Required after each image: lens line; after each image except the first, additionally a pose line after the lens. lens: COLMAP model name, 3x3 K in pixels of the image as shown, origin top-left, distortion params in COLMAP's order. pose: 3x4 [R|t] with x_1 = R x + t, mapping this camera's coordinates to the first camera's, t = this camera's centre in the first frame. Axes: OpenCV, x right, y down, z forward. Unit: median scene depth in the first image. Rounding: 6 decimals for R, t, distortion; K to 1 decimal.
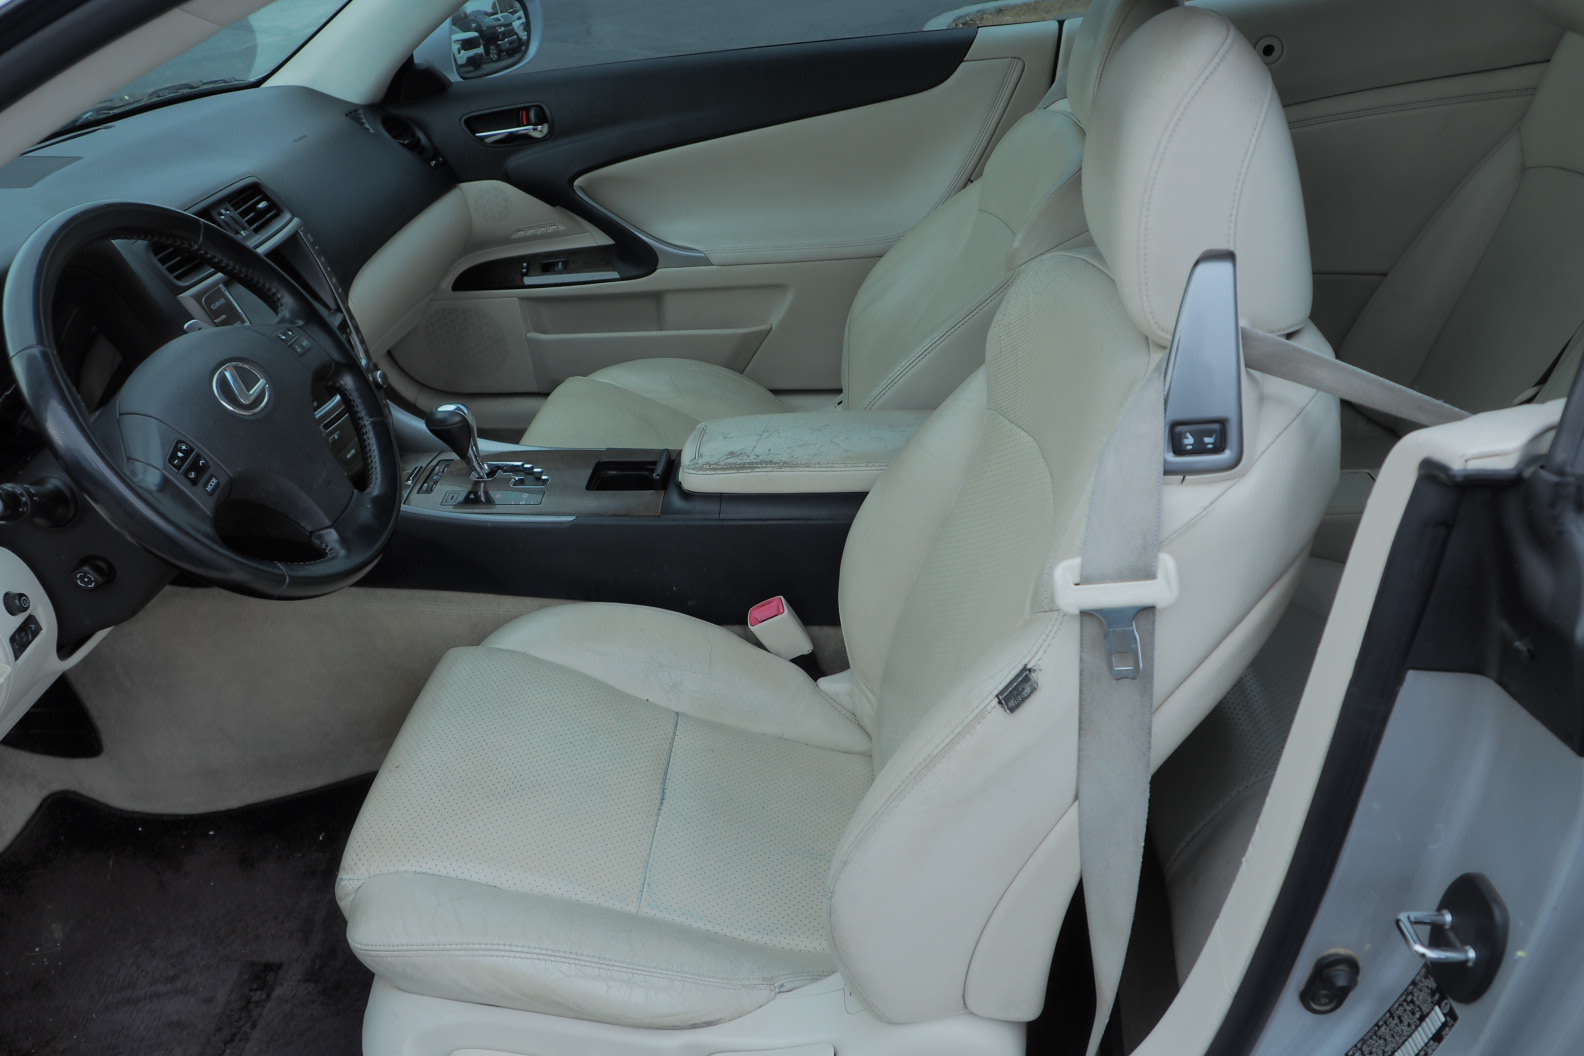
lens RADIAL K [[1214.3, 0, 790.5], [0, 1214.3, 521.3], [0, 0, 1]] dist [-0.019793, 0.005302]
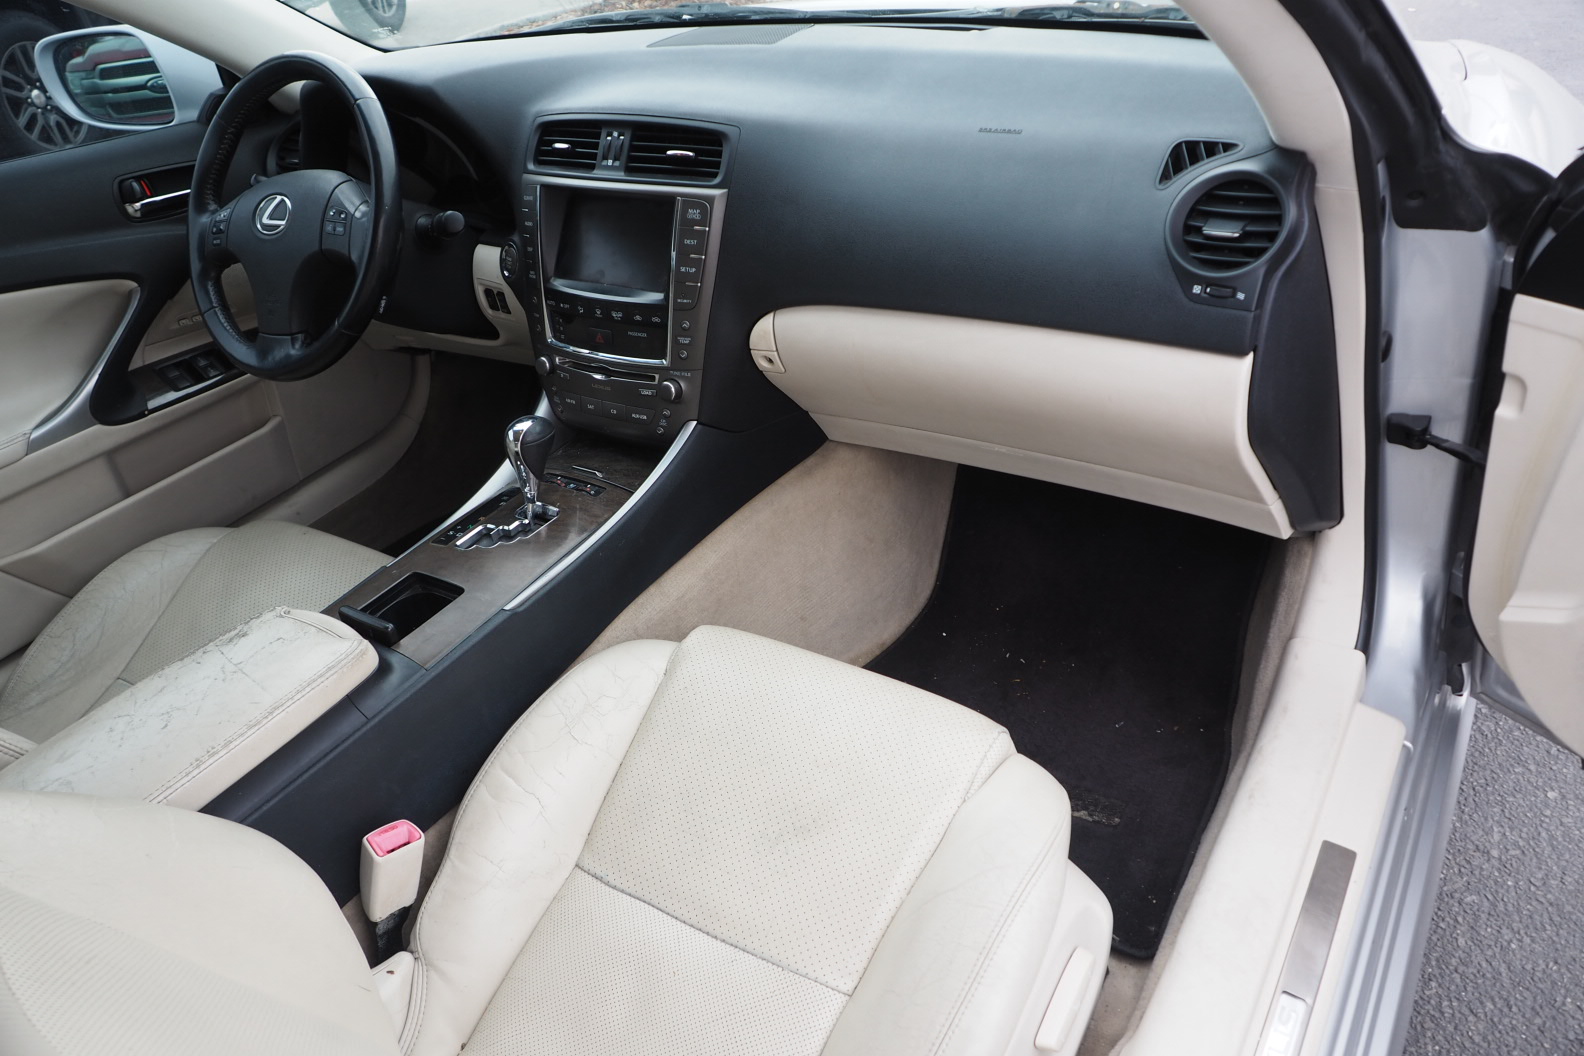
lens RADIAL K [[1132.8, 0, 799.0], [0, 1132.8, 528.8], [0, 0, 1]] dist [-0.033993, -0.004455]
pose [[-0.479135, 0.563158, -0.673263, 0.170727], [-0.308650, 0.609954, 0.729857, -0.554071], [0.821685, 0.557502, -0.118432, 1.019475]]
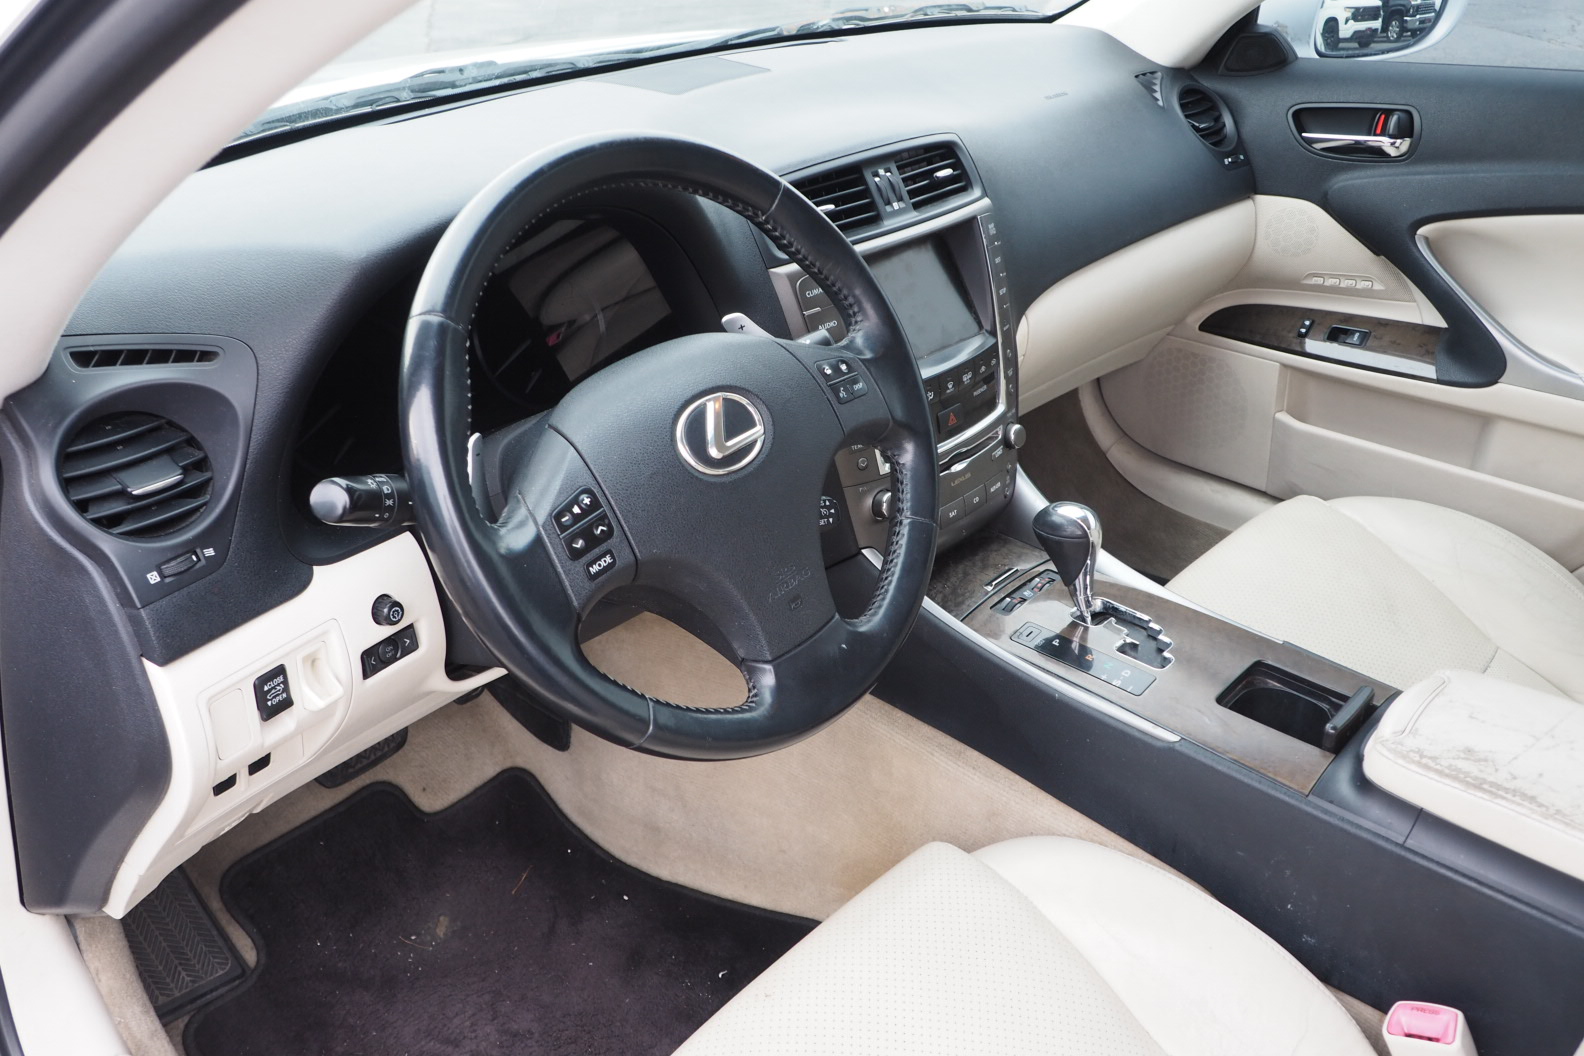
lens RADIAL K [[1338.0, 0, 784.9], [0, 1338.0, 541.2], [0, 0, 1]] dist [-0.013196, -0.017190]
pose [[0.779253, 0.345665, -0.522763, -0.004113], [-0.341502, 0.933623, 0.108279, -0.082022], [0.525492, 0.094148, 0.845574, 0.212760]]
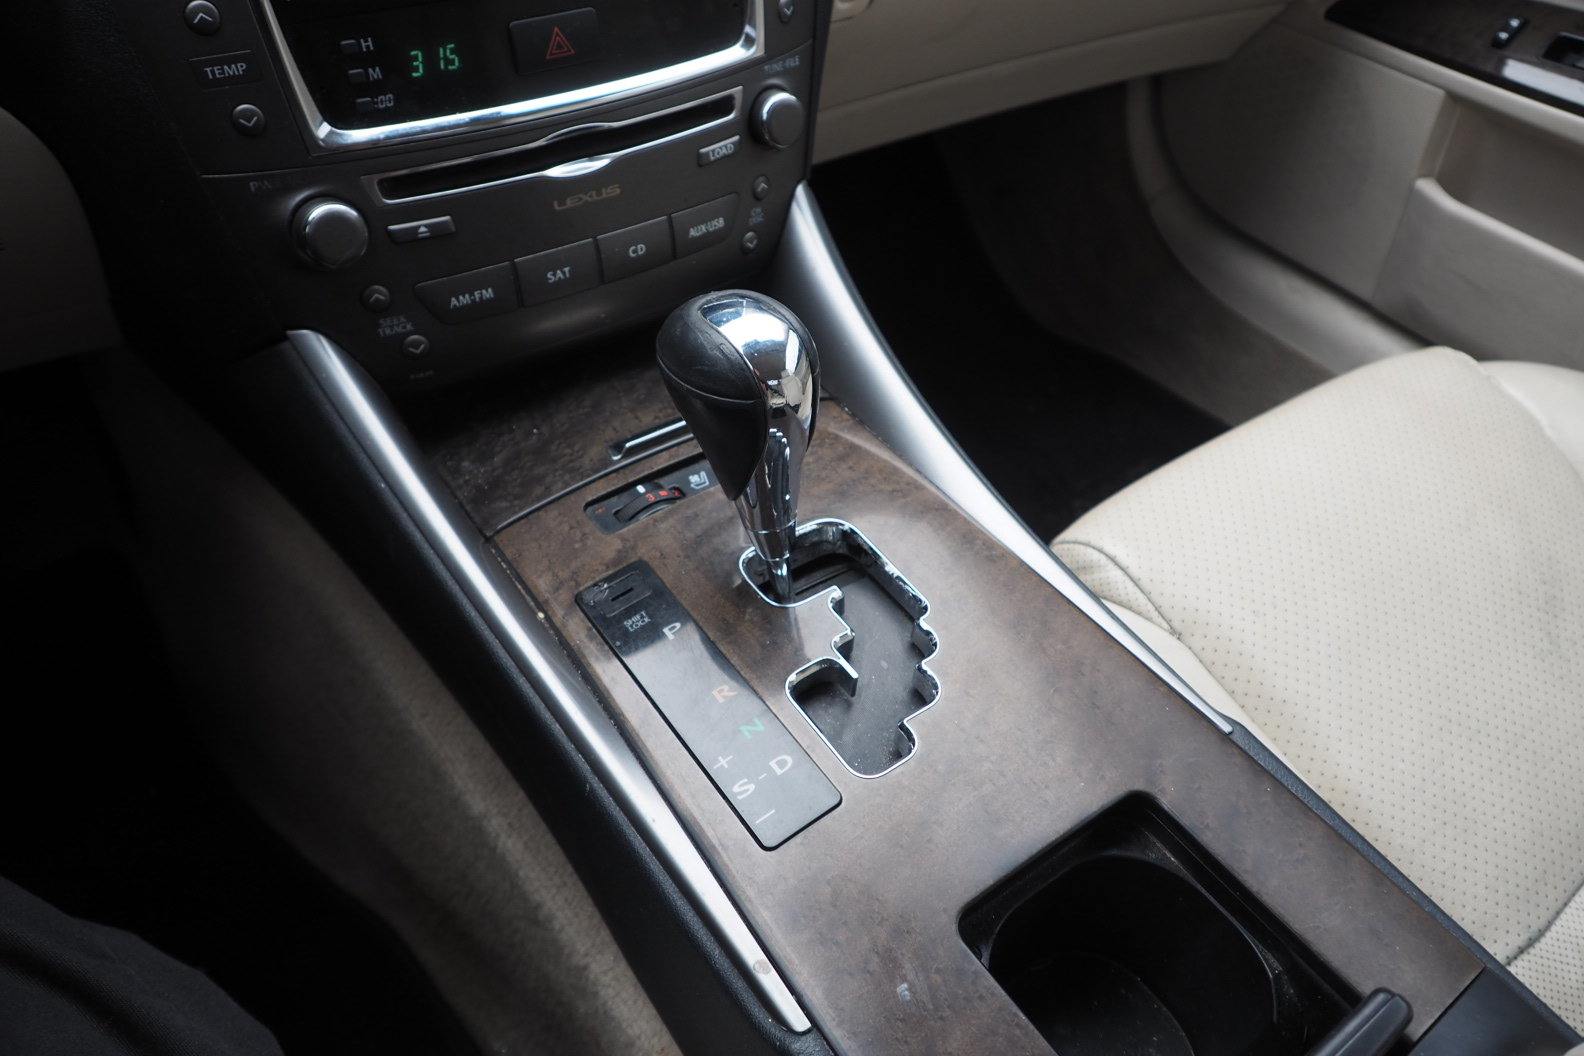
lens RADIAL K [[1132.8, 0, 790.6], [0, 1132.8, 537.1], [0, 0, 1]] dist [-0.033993, -0.004455]
pose [[0.630910, 0.595038, -0.497878, -0.097409], [-0.453199, 0.803498, 0.386007, -0.121832], [0.629733, -0.017898, 0.776606, 0.636457]]
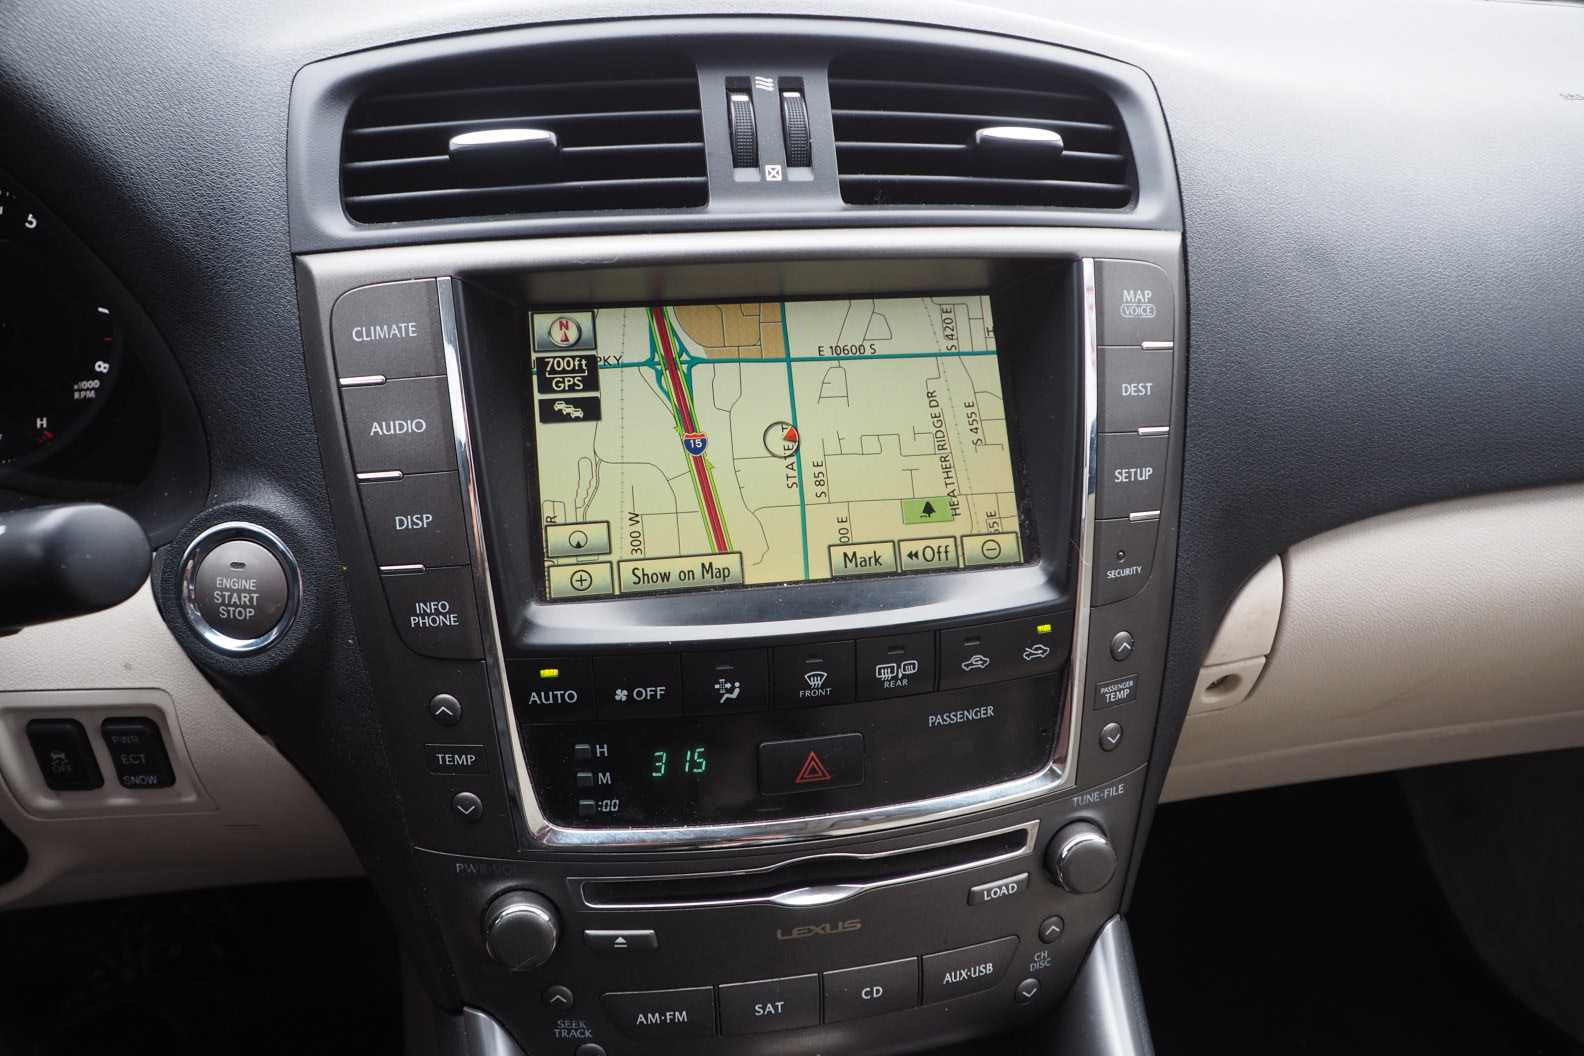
lens RADIAL K [[1132.8, 0, 792.6], [0, 1132.8, 520.8], [0, 0, 1]] dist [-0.033993, -0.004455]
pose [[0.257678, 0.431346, -0.864606, -0.142358], [-0.495522, 0.827185, 0.264997, -0.178869], [0.829494, 0.360148, 0.426888, 0.677835]]
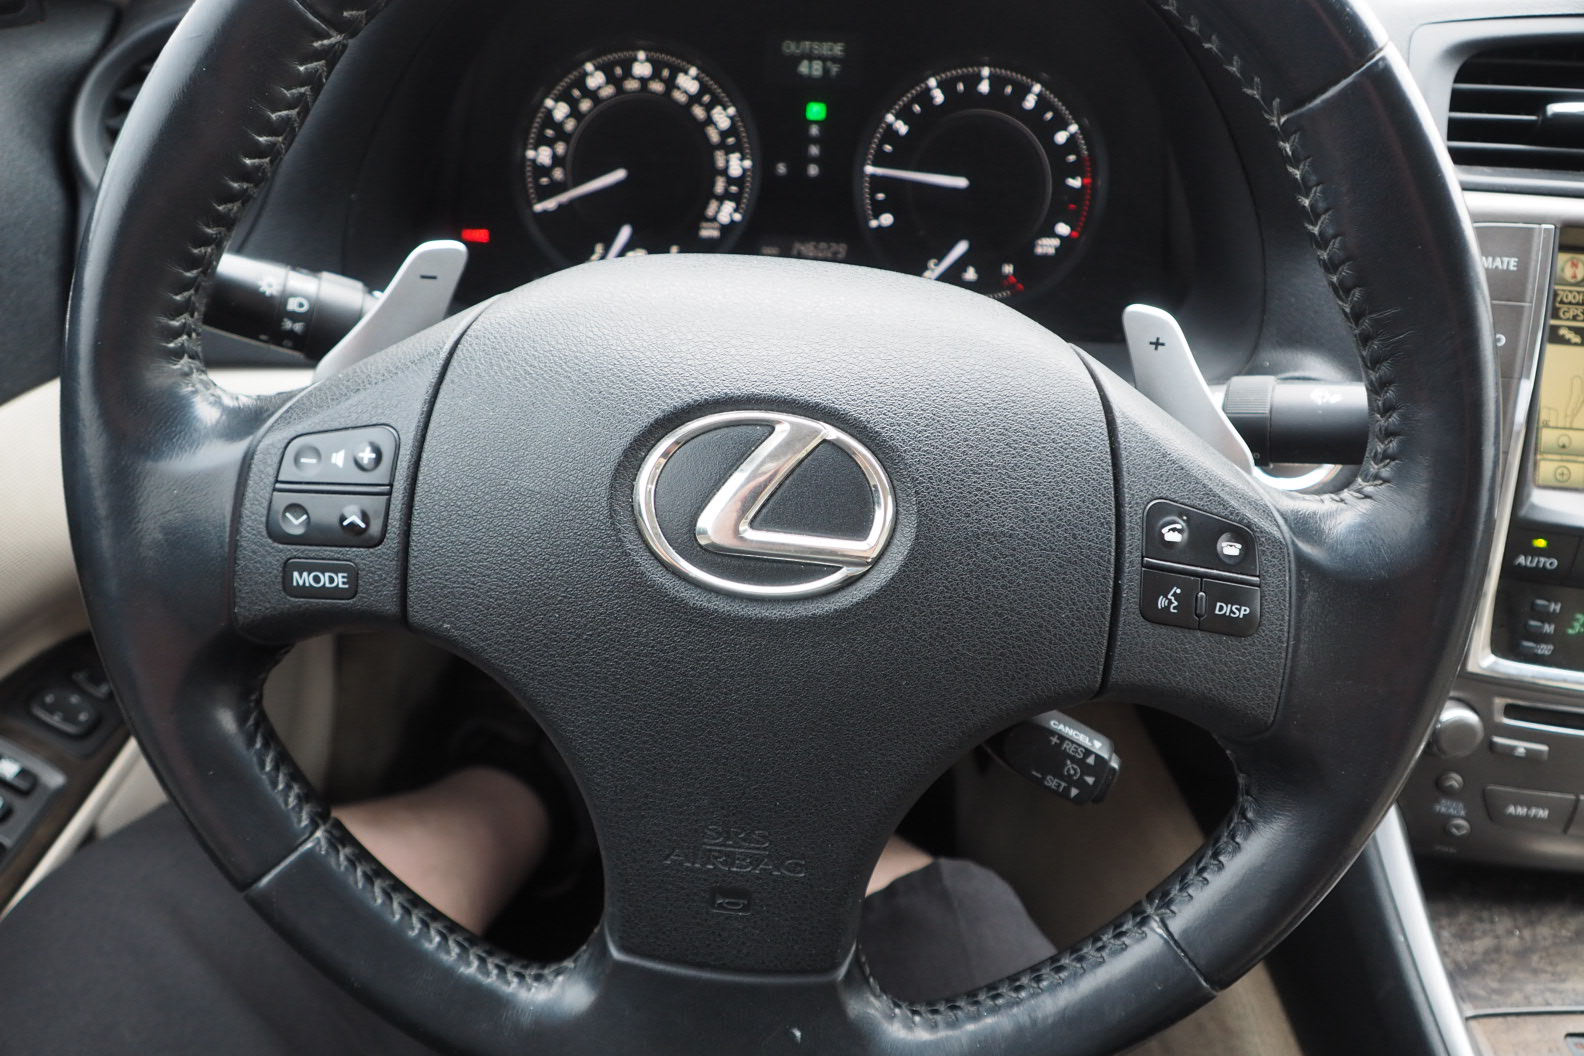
lens RADIAL K [[1132.8, 0, 788.7], [0, 1132.8, 528.7], [0, 0, 1]] dist [-0.033993, -0.004455]
pose [[0.030009, 0.585798, -0.809902, -0.117837], [-0.543867, 0.689393, 0.478483, -0.117724], [0.838635, 0.426120, 0.339284, 0.518154]]
